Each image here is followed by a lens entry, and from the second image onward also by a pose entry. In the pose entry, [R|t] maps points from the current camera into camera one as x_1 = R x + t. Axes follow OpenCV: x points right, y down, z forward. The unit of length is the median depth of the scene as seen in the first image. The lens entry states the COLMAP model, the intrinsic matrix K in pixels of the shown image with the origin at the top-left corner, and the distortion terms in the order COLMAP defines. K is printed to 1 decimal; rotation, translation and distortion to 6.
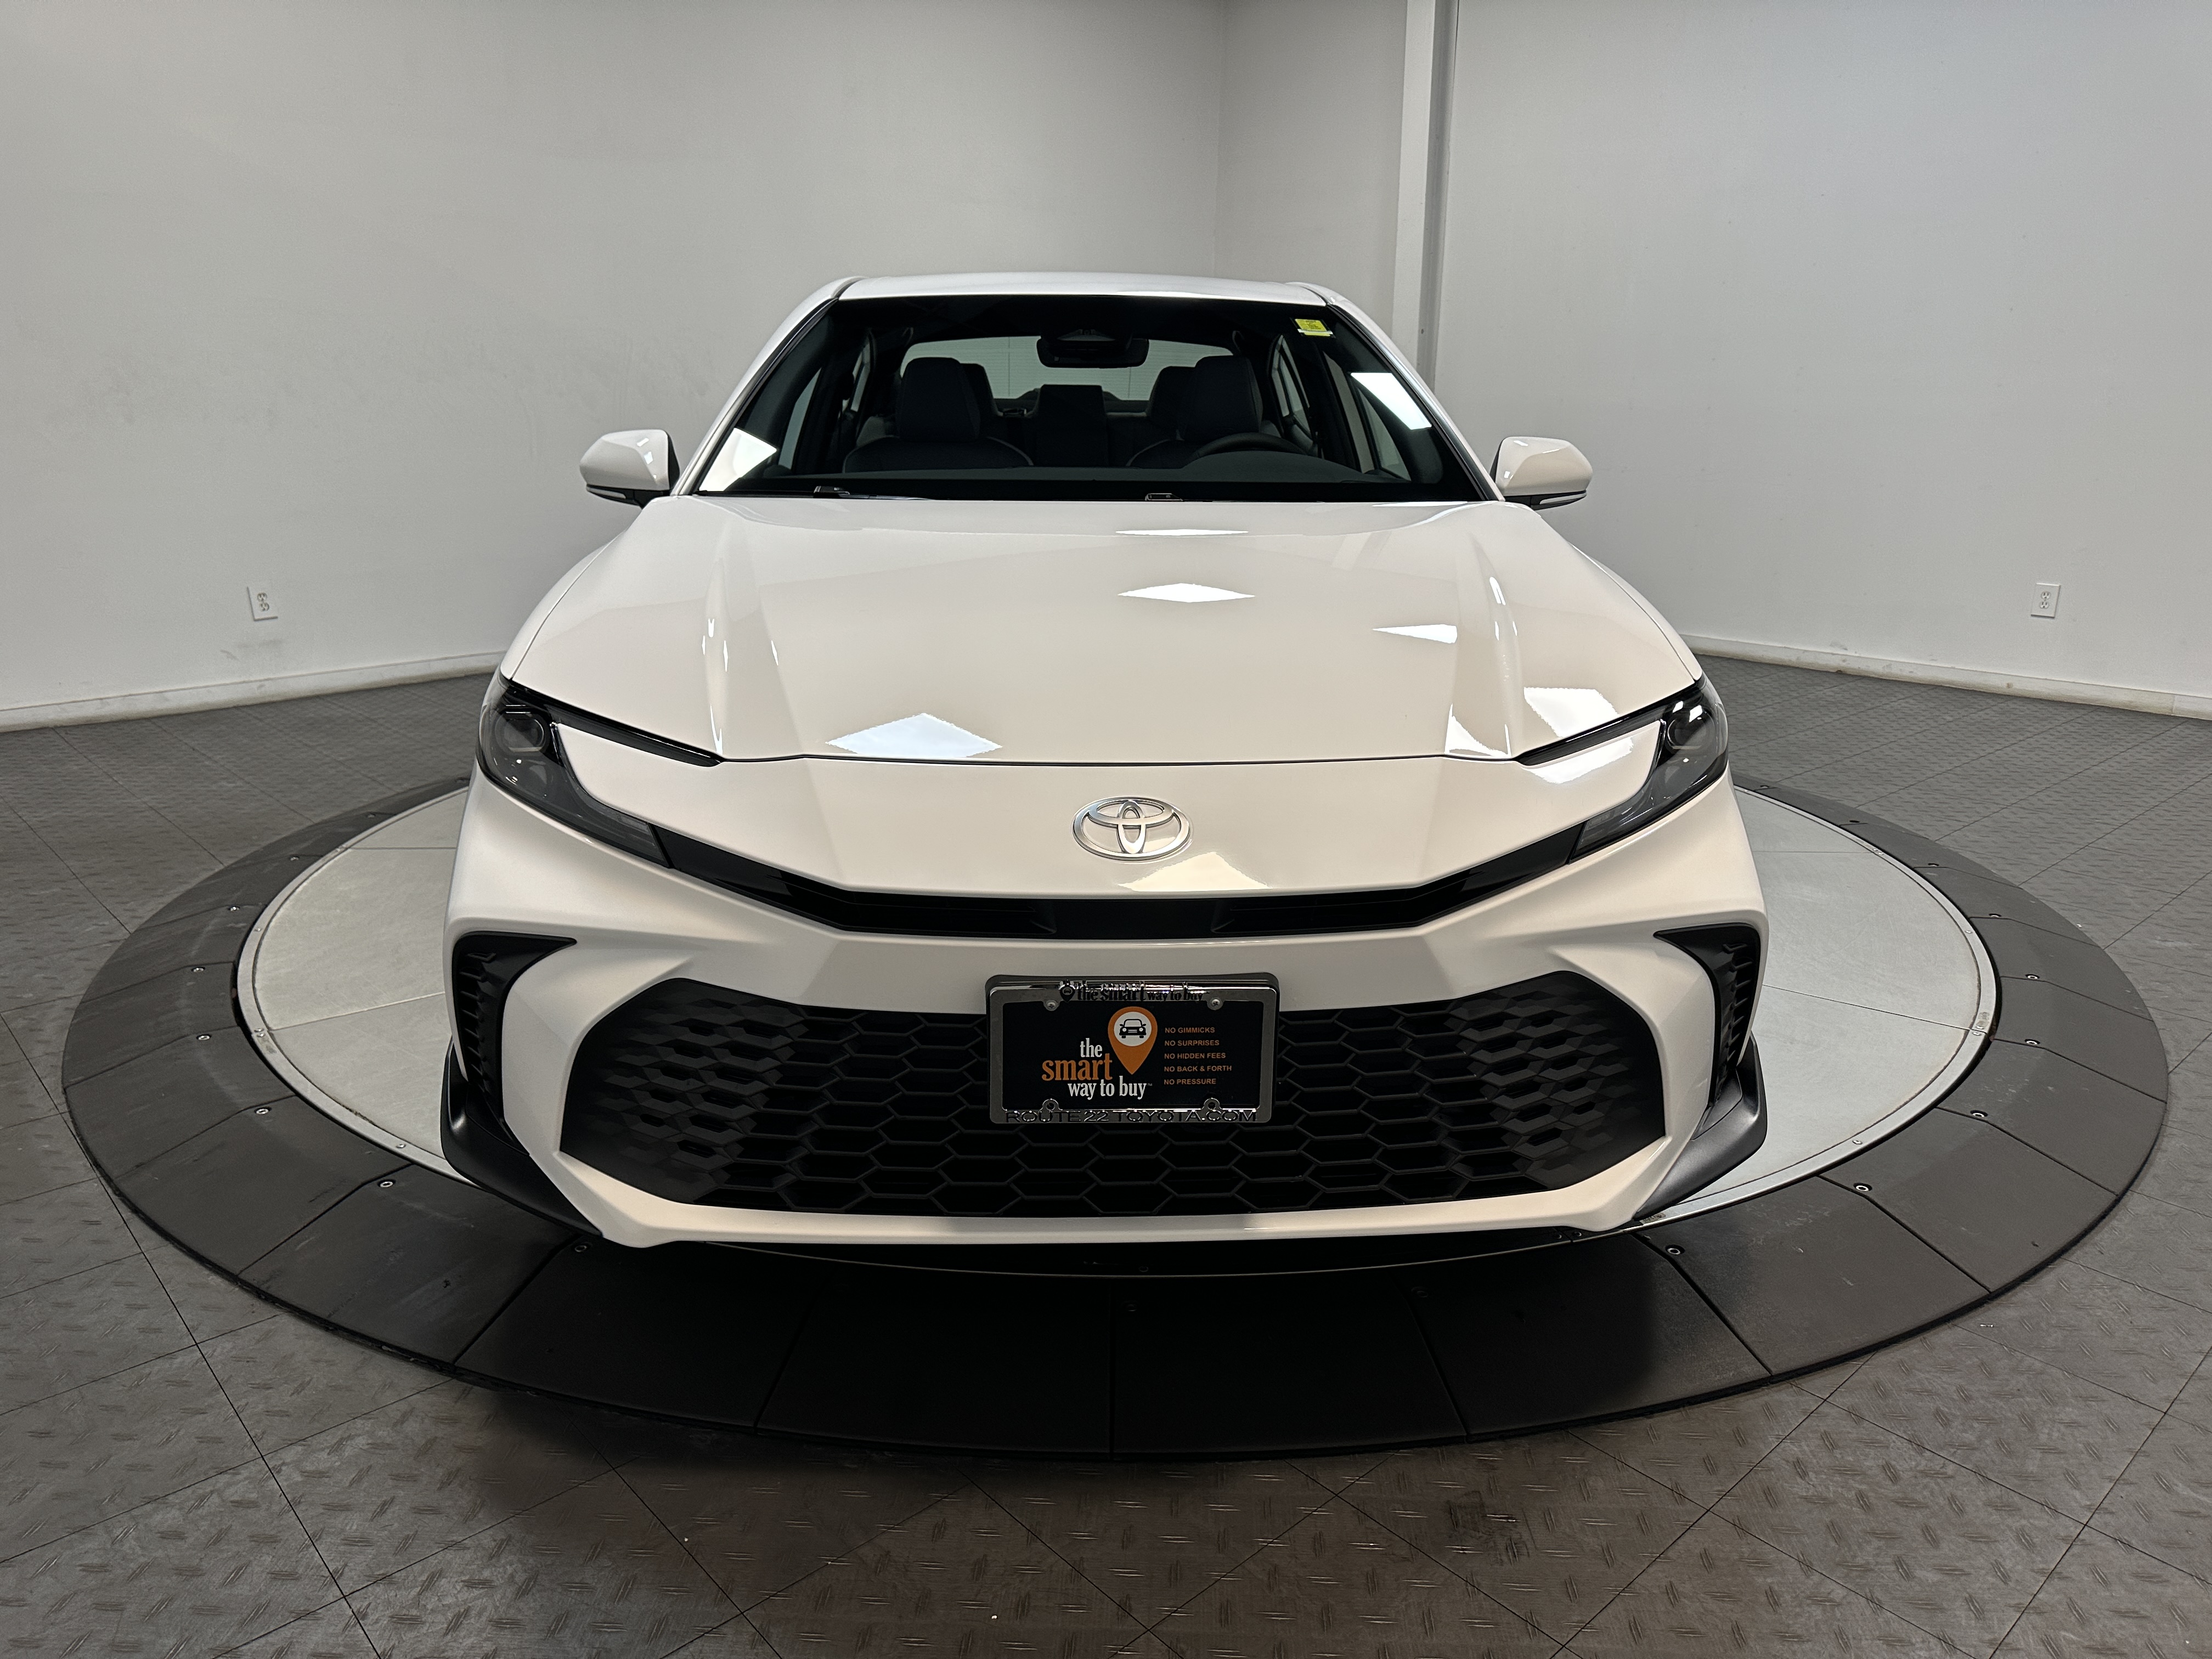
lens RADIAL K [[1568.9, 0, 1110.2], [0, 1568.9, 821.4], [0, 0, 1]] dist [0.013214, -0.028073]
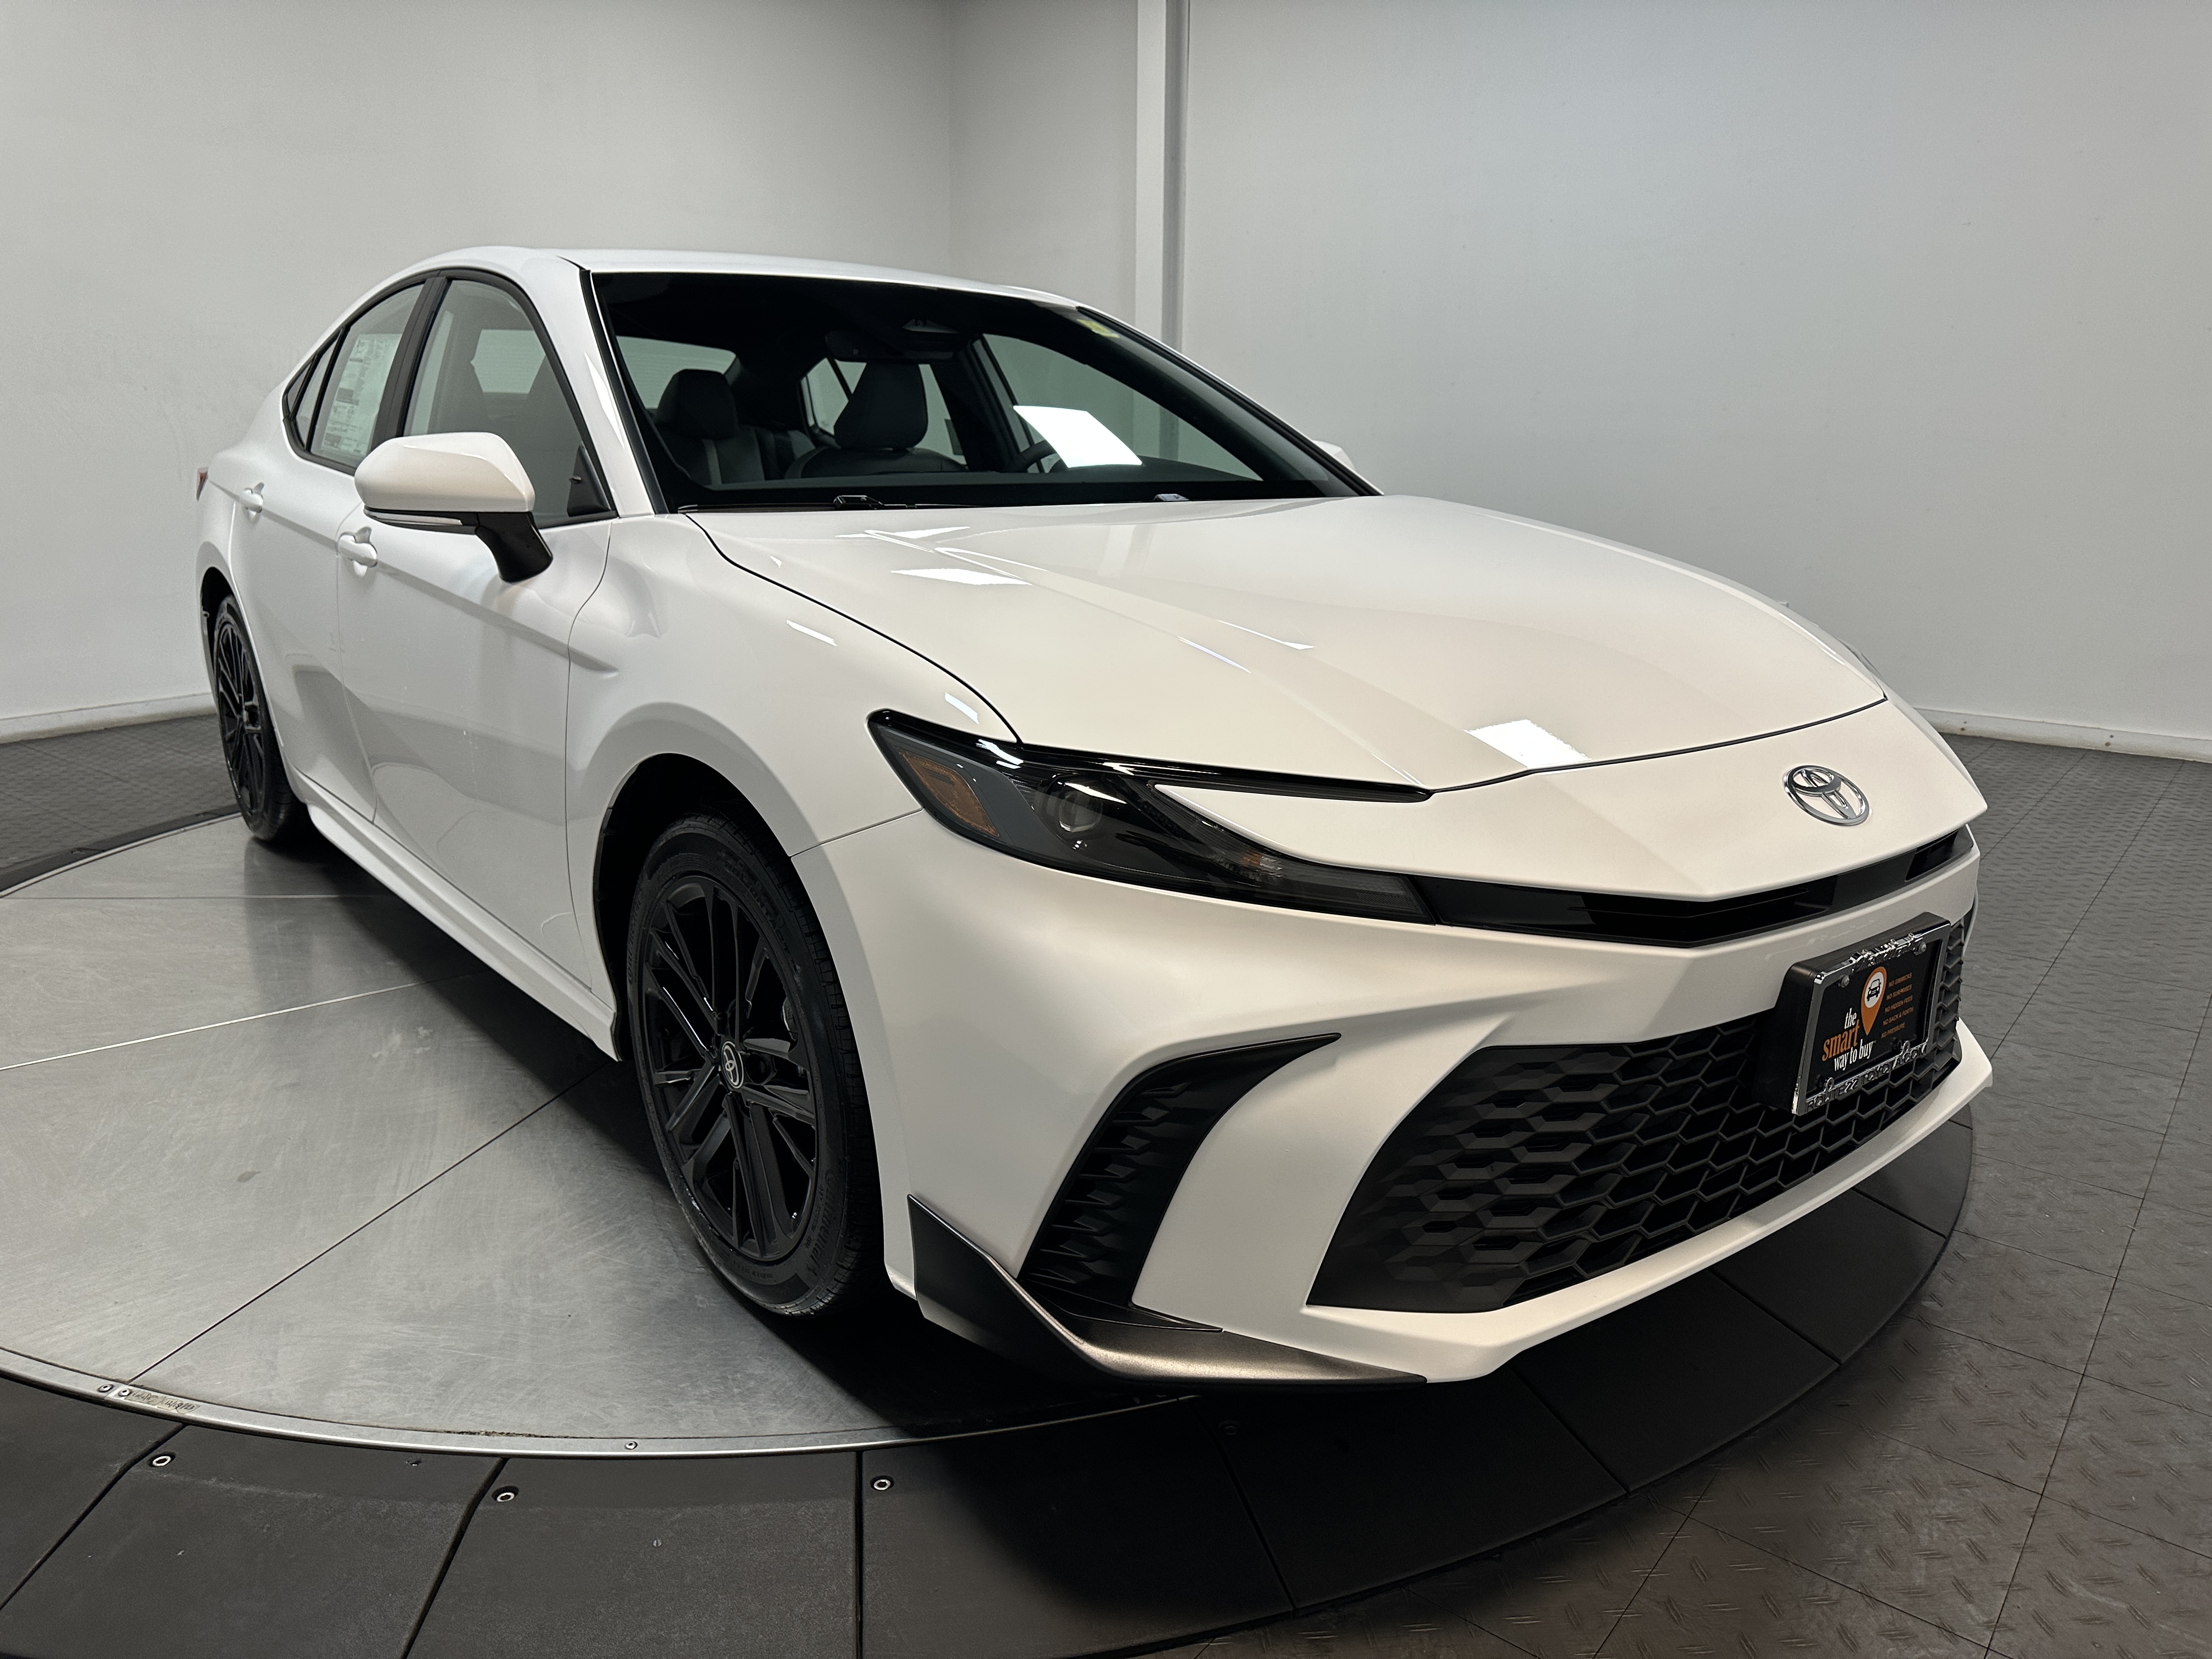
lens RADIAL K [[1568.9, 0, 1115.7], [0, 1568.9, 830.3], [0, 0, 1]] dist [0.013214, -0.028073]
pose [[0.986973, -0.034333, 0.157179, 0.017933], [0.036964, 0.999221, -0.013843, -0.012513], [-0.156581, 0.019473, 0.987473, 0.185243]]
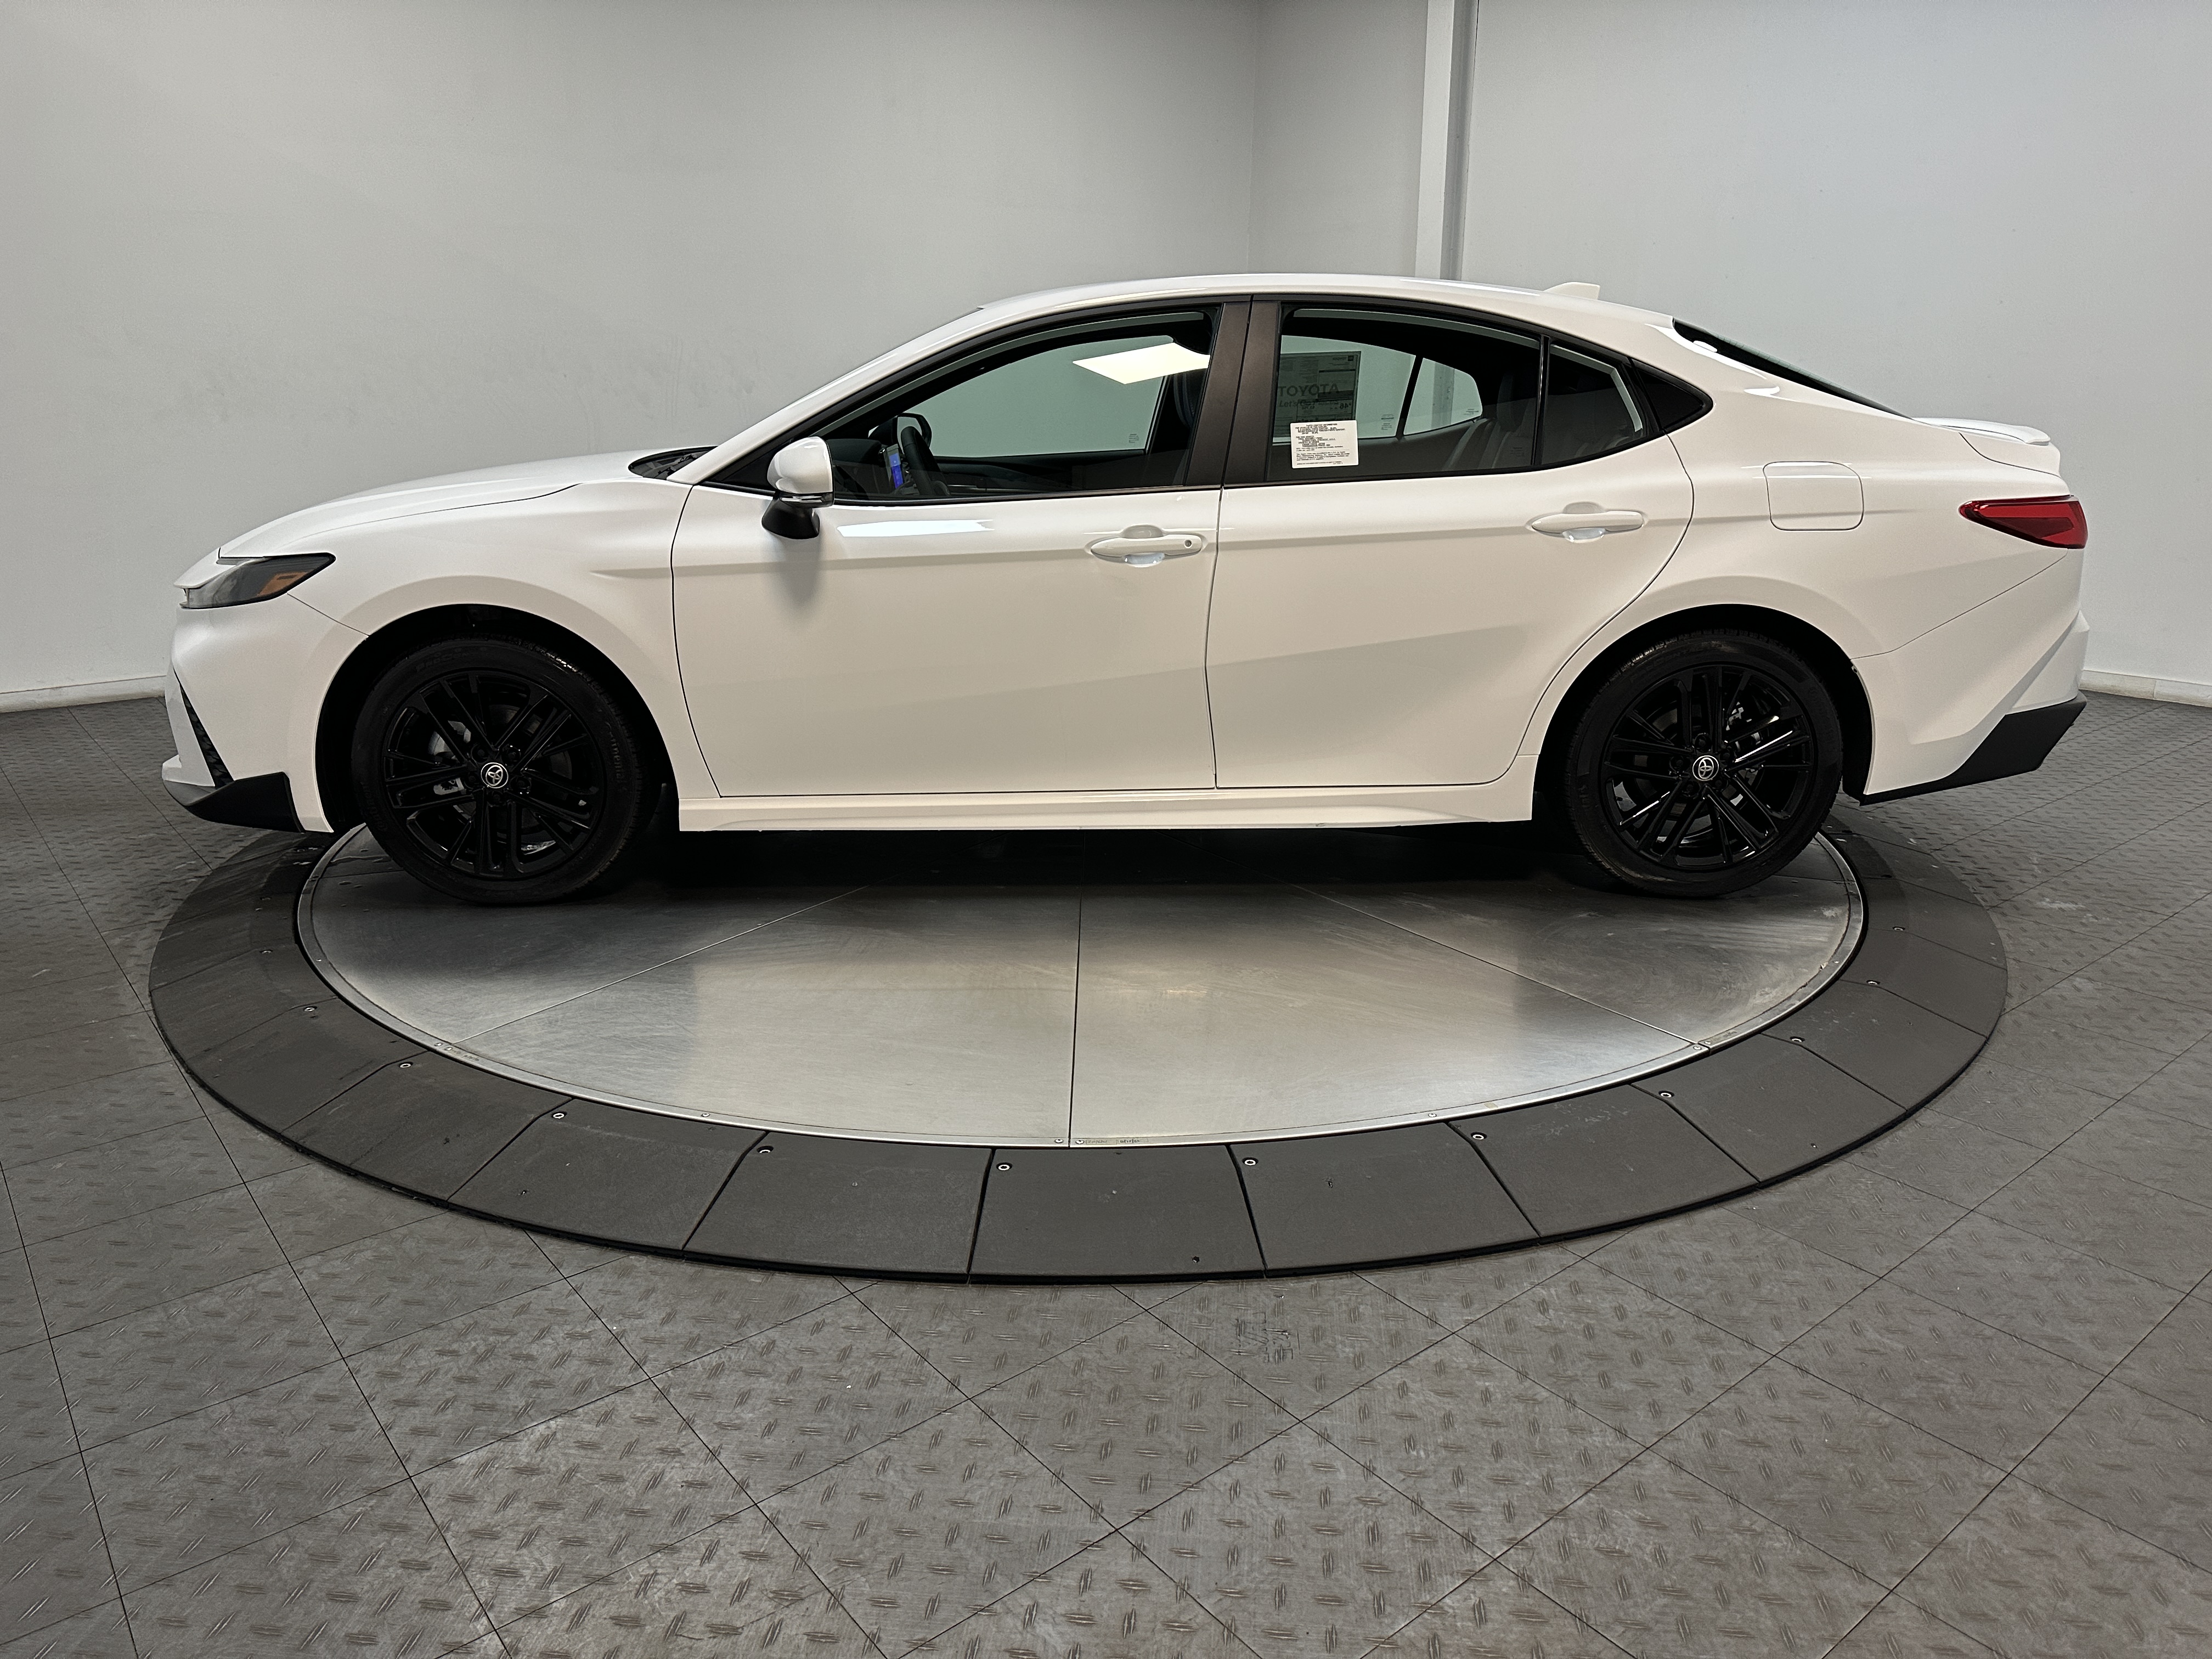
lens RADIAL K [[1568.9, 0, 1100.5], [0, 1568.9, 833.0], [0, 0, 1]] dist [0.013214, -0.028073]
pose [[0.998178, 0.011695, -0.059192, 0.164593], [-0.010949, 0.999857, 0.012920, 0.040906], [0.059335, -0.012248, 0.998163, -0.191911]]
